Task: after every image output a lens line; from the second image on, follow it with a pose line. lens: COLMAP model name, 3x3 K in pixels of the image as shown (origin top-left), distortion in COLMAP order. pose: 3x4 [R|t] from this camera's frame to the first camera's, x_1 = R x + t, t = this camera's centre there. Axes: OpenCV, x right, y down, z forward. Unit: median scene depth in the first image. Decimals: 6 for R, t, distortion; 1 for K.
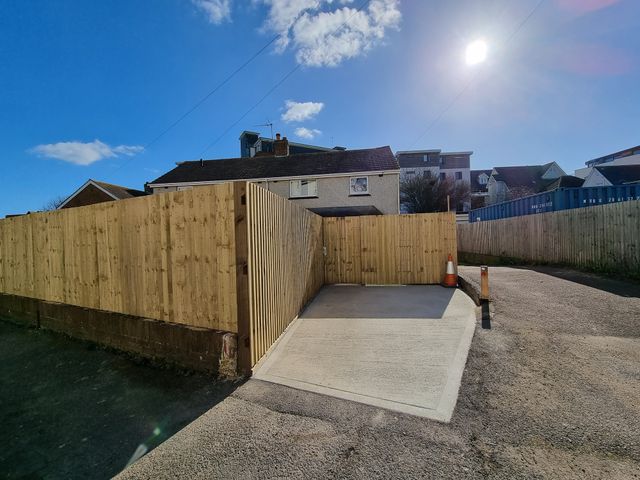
lens RADIAL K [[257.8, 0, 319.3], [0, 257.8, 237.6], [0, 0, 1]] dist [-0.000797, -0.000038]
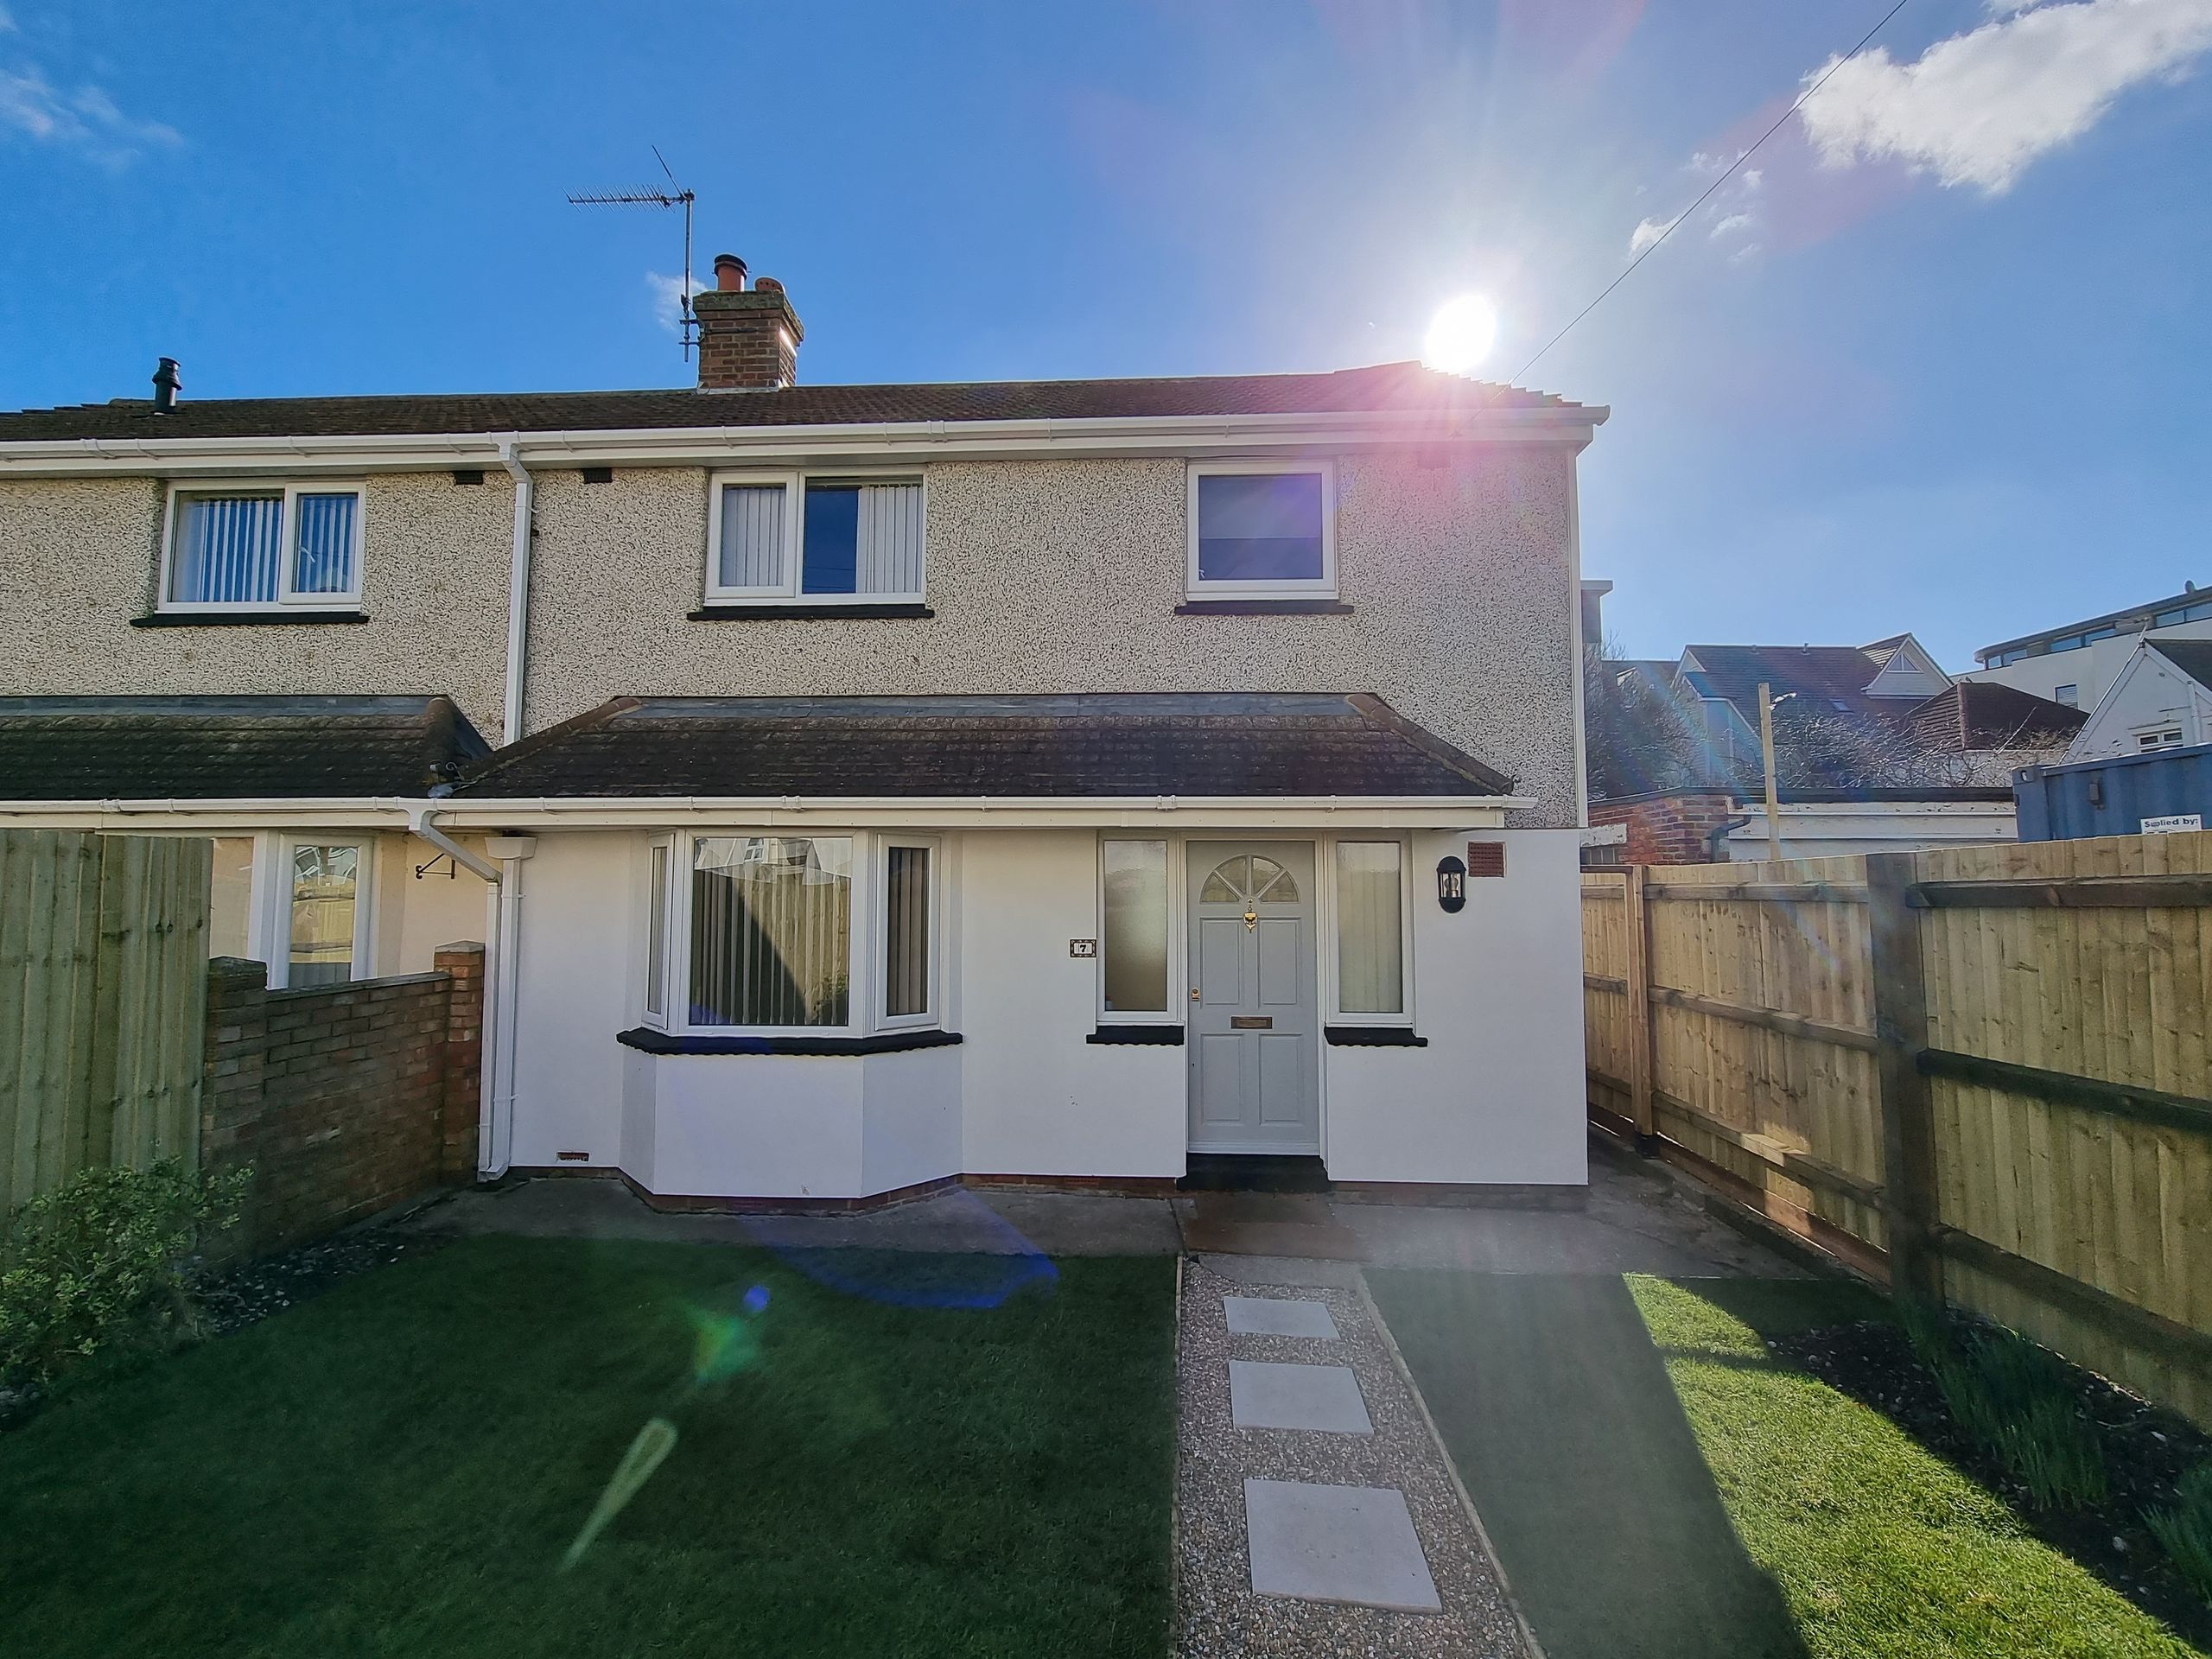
lens RADIAL K [[891.1, 0, 1112.0], [0, 891.1, 829.2], [0, 0, 1]] dist [-0.000797, -0.000038]
pose [[0.995251, 0.032611, 0.091717, 0.036441], [-0.026110, 0.997120, -0.071200, -0.017630], [-0.093774, 0.068467, 0.993236, 0.456686]]
